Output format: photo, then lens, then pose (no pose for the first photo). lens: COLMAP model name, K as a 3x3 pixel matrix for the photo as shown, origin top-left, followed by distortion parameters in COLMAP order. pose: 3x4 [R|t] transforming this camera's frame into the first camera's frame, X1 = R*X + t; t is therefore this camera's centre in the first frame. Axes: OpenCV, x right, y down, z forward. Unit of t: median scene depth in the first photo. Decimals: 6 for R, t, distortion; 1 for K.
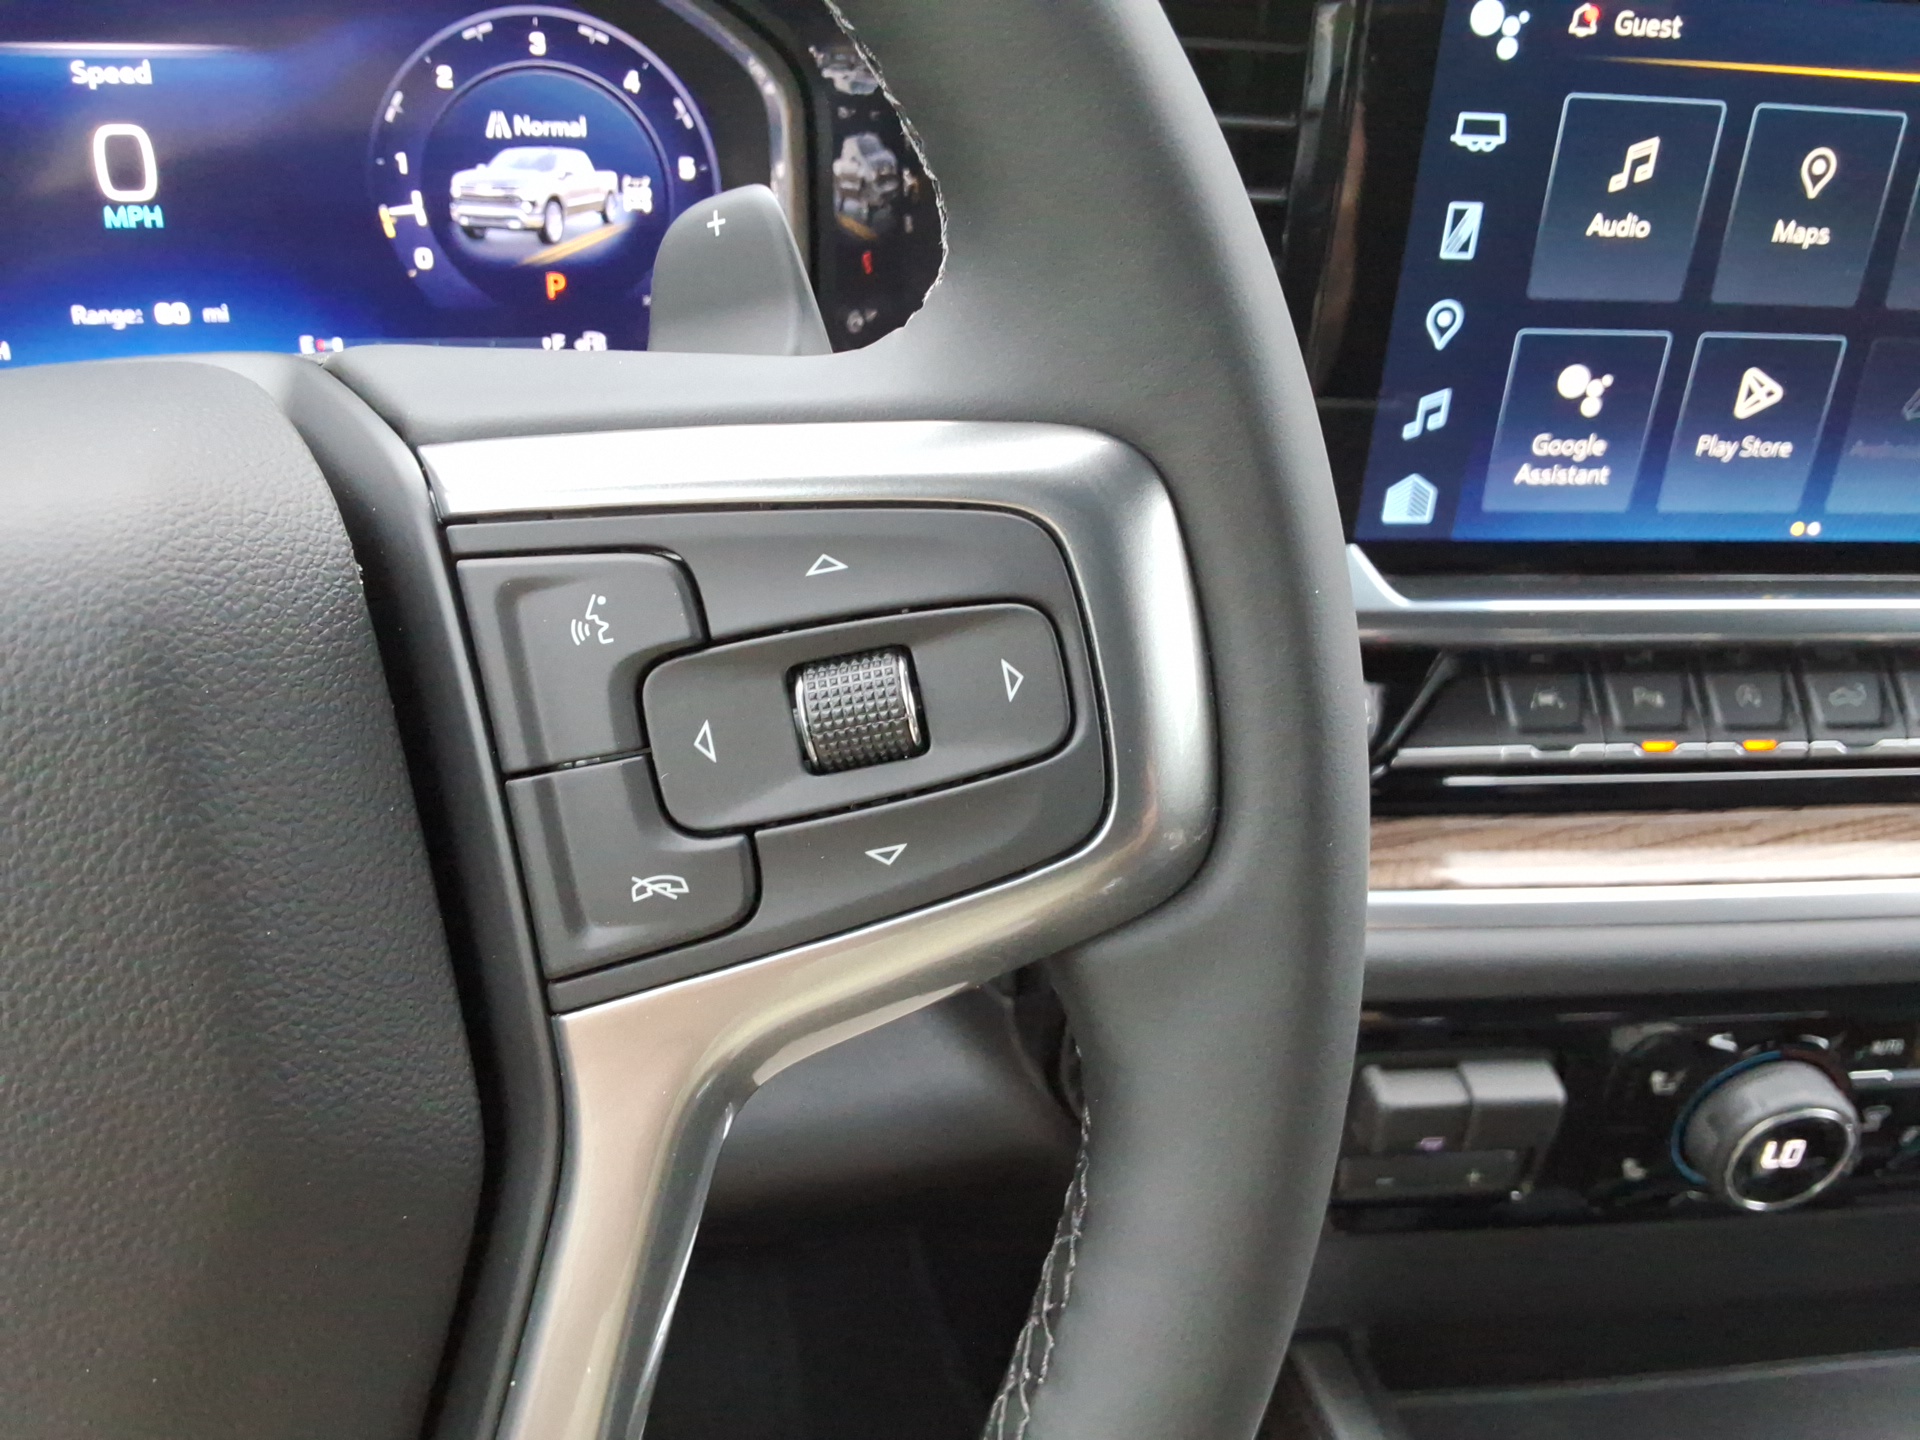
lens RADIAL K [[1533.9, 0, 957.2], [0, 1533.9, 709.9], [0, 0, 1]] dist [0.109983, -0.168765]
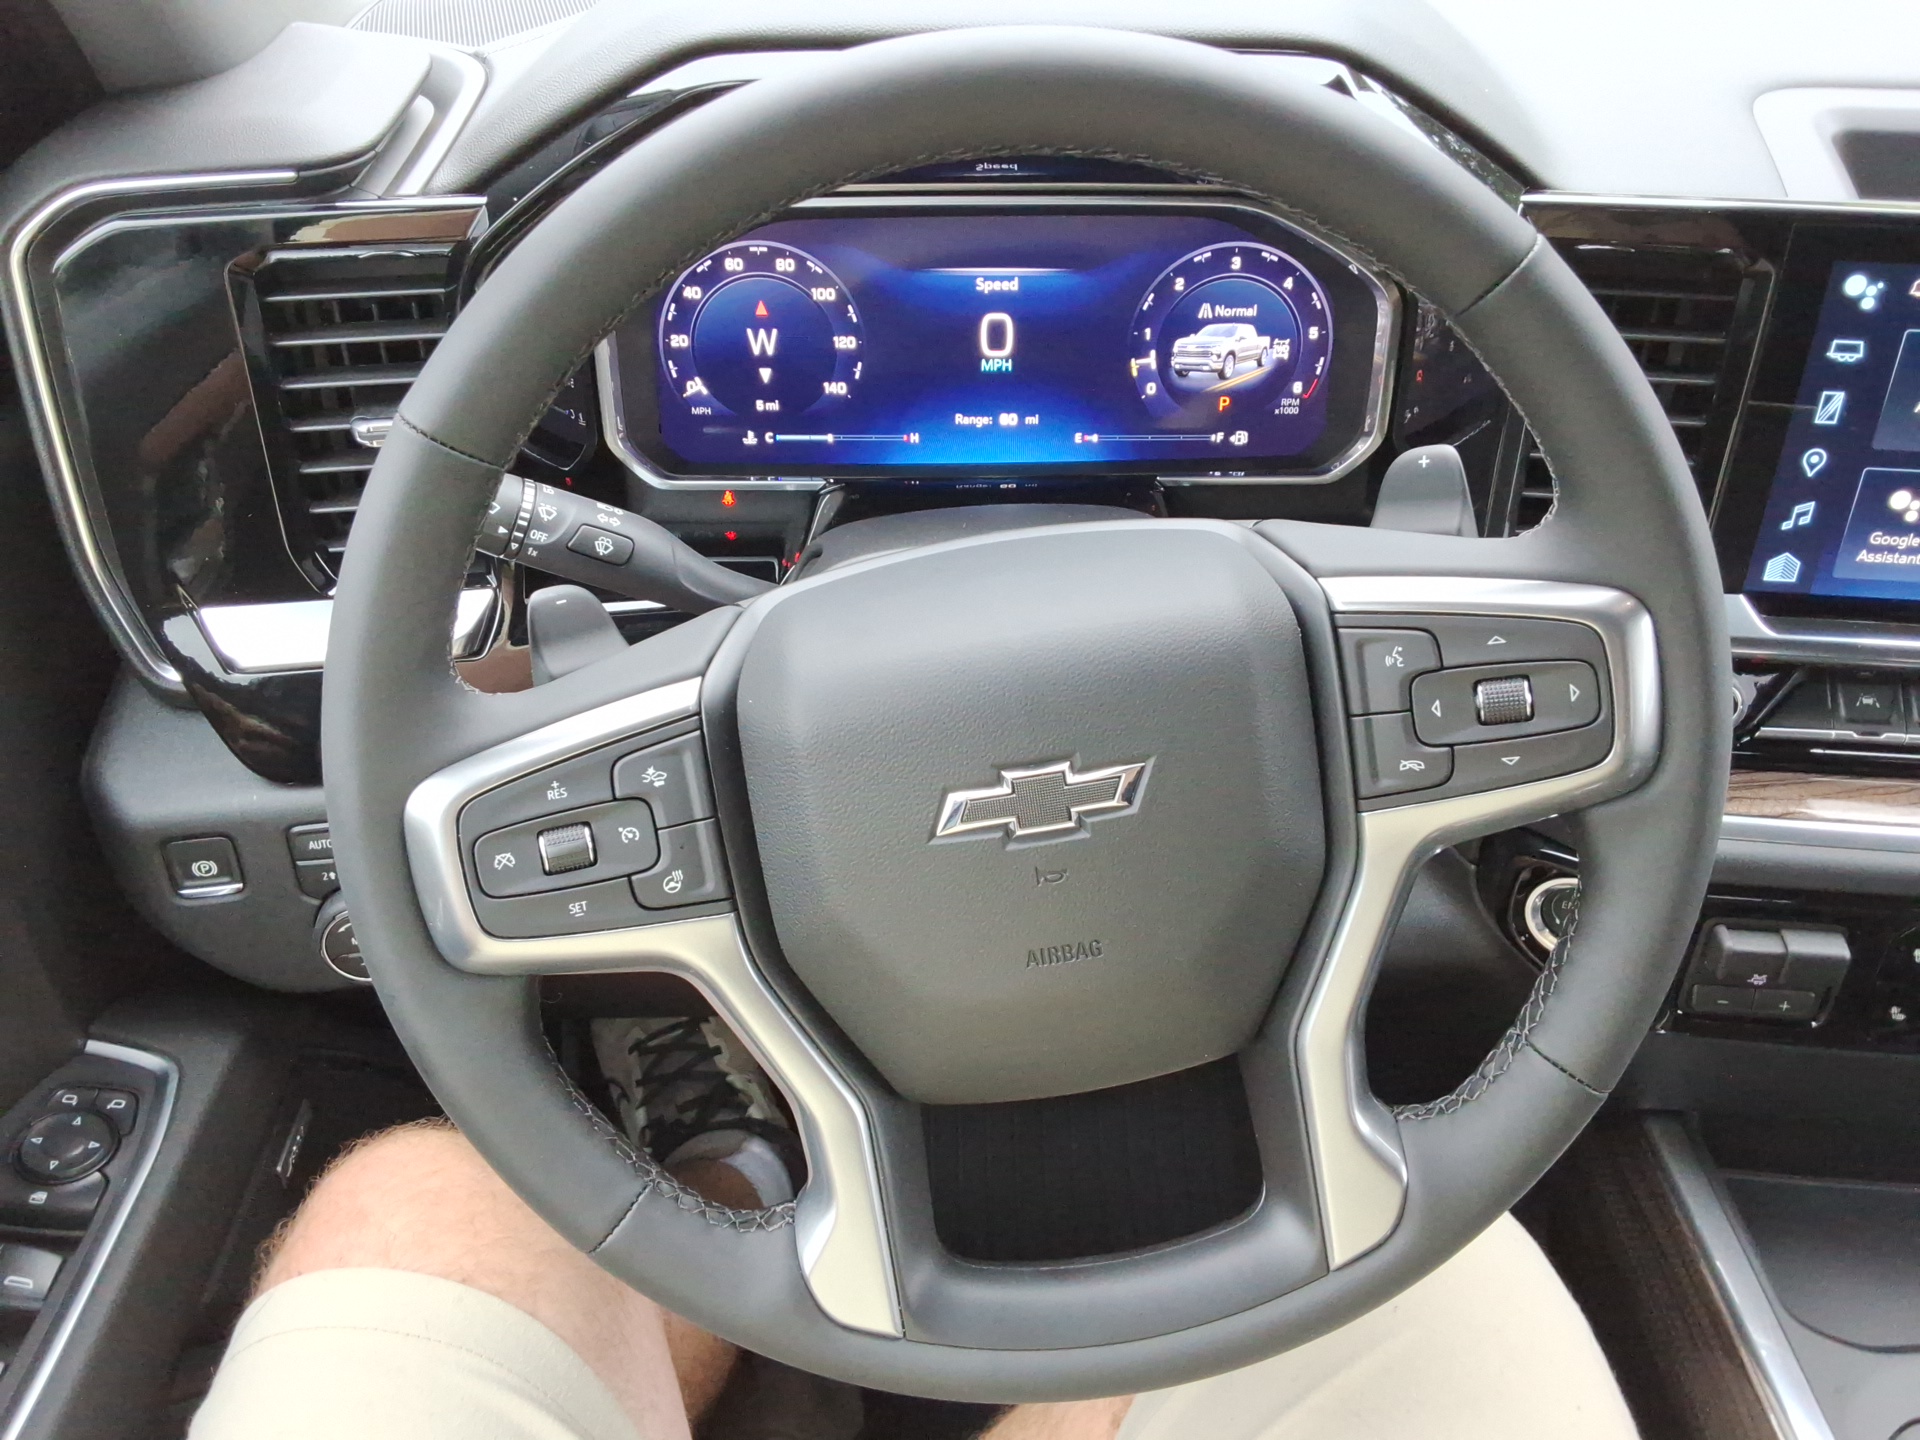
lens RADIAL K [[1533.9, 0, 972.0], [0, 1533.9, 717.4], [0, 0, 1]] dist [0.109983, -0.168765]
pose [[0.976677, 0.077862, -0.200099, -0.174702], [-0.068144, 0.996158, 0.055012, -0.015699], [0.203614, -0.040093, 0.978230, -0.693379]]
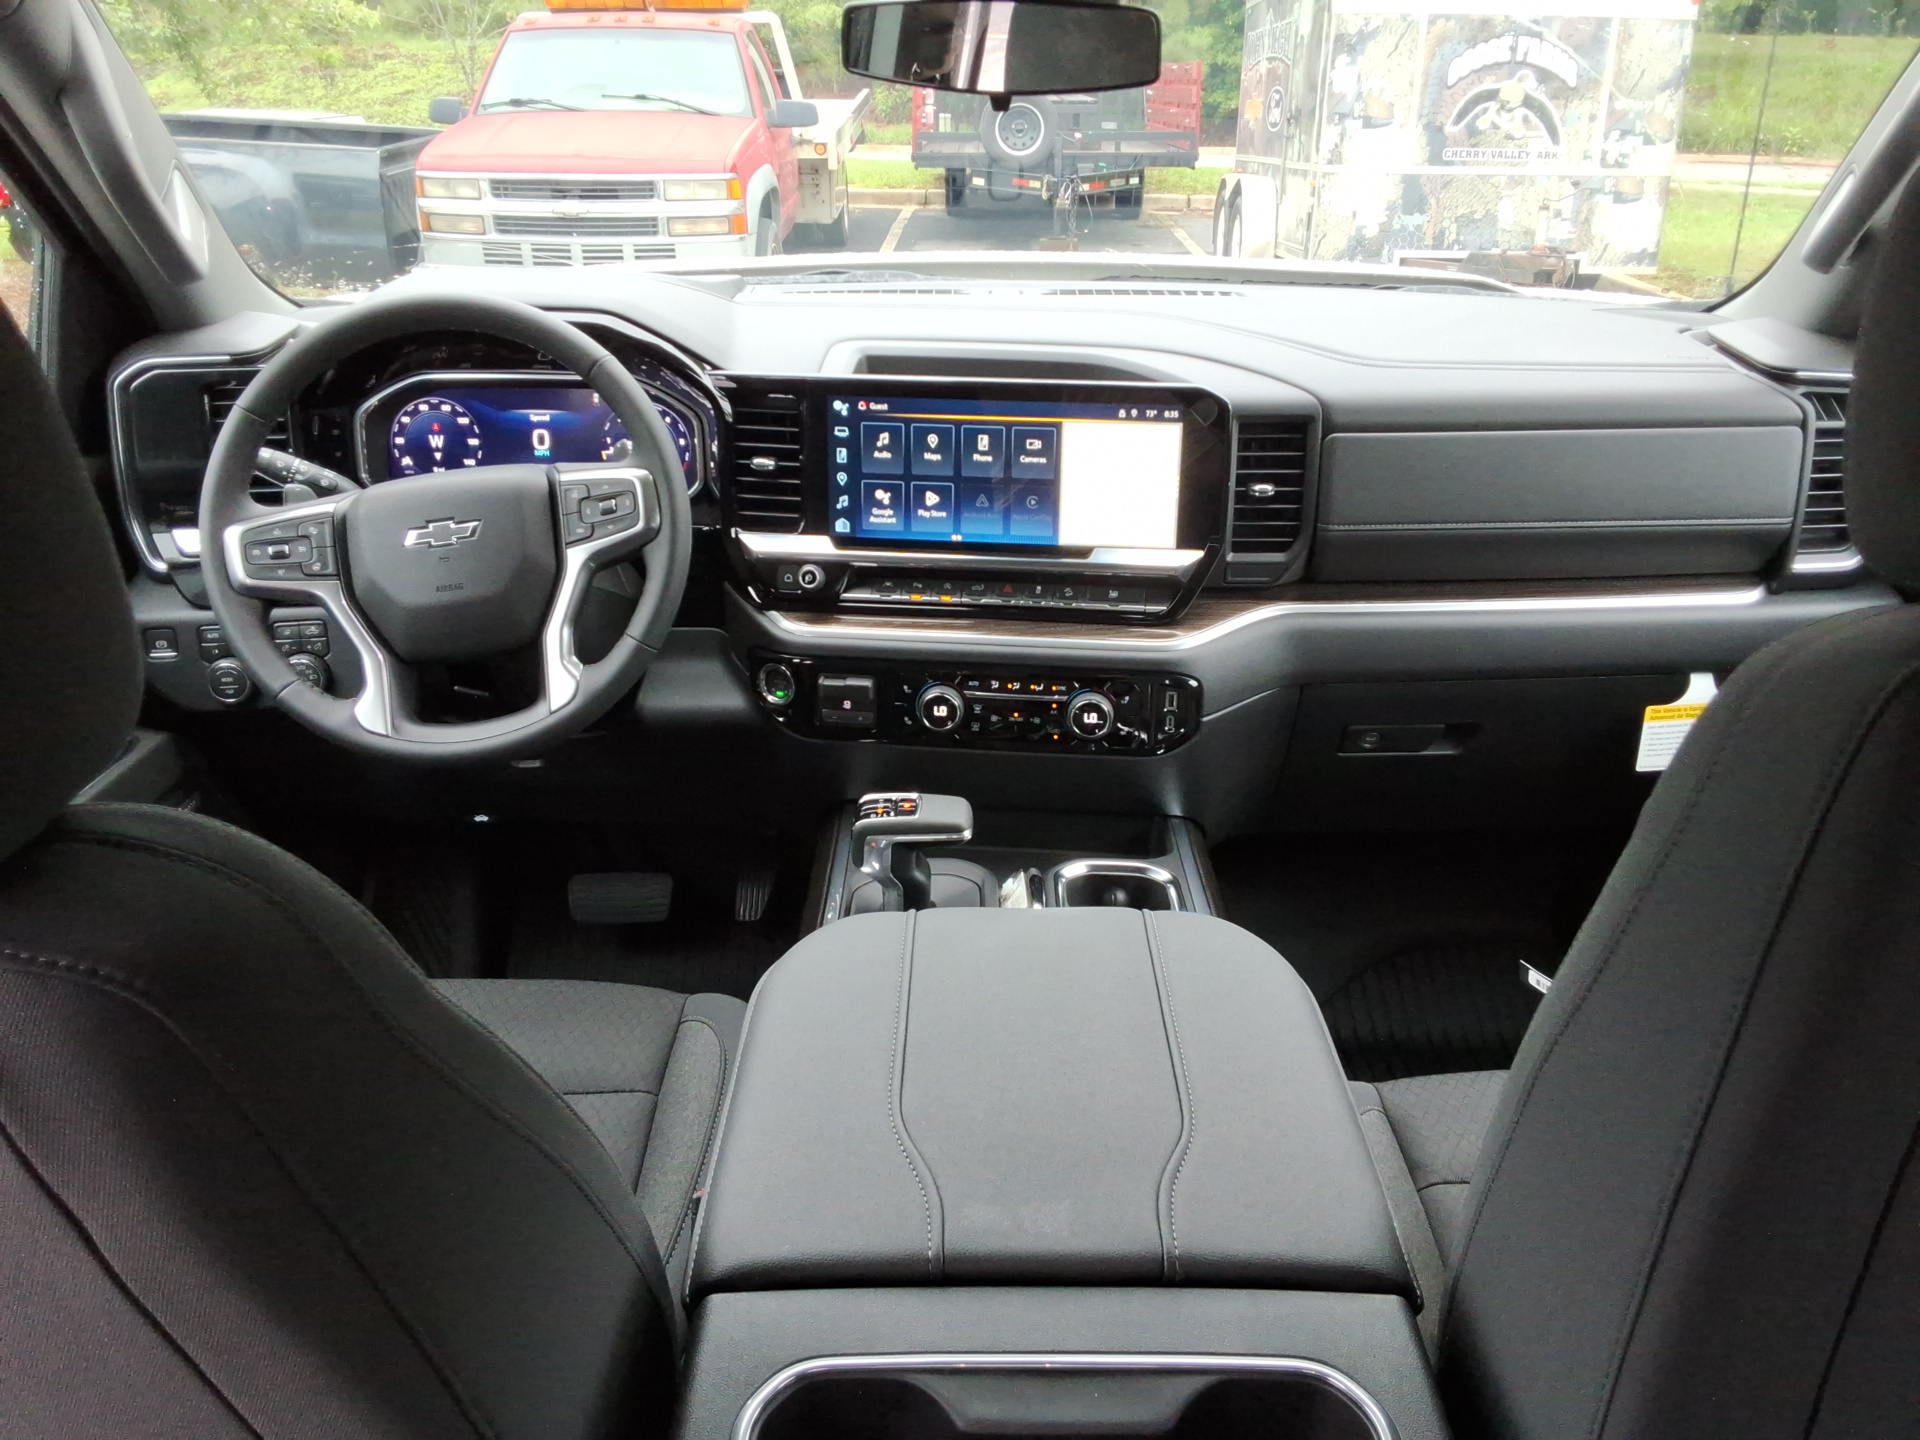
lens RADIAL K [[1533.9, 0, 996.2], [0, 1533.9, 735.1], [0, 0, 1]] dist [0.109983, -0.168765]
pose [[0.973297, 0.039292, -0.226161, 1.472386], [-0.078838, 0.982529, -0.168586, 0.934612], [0.215586, 0.181914, 0.959390, -2.331347]]
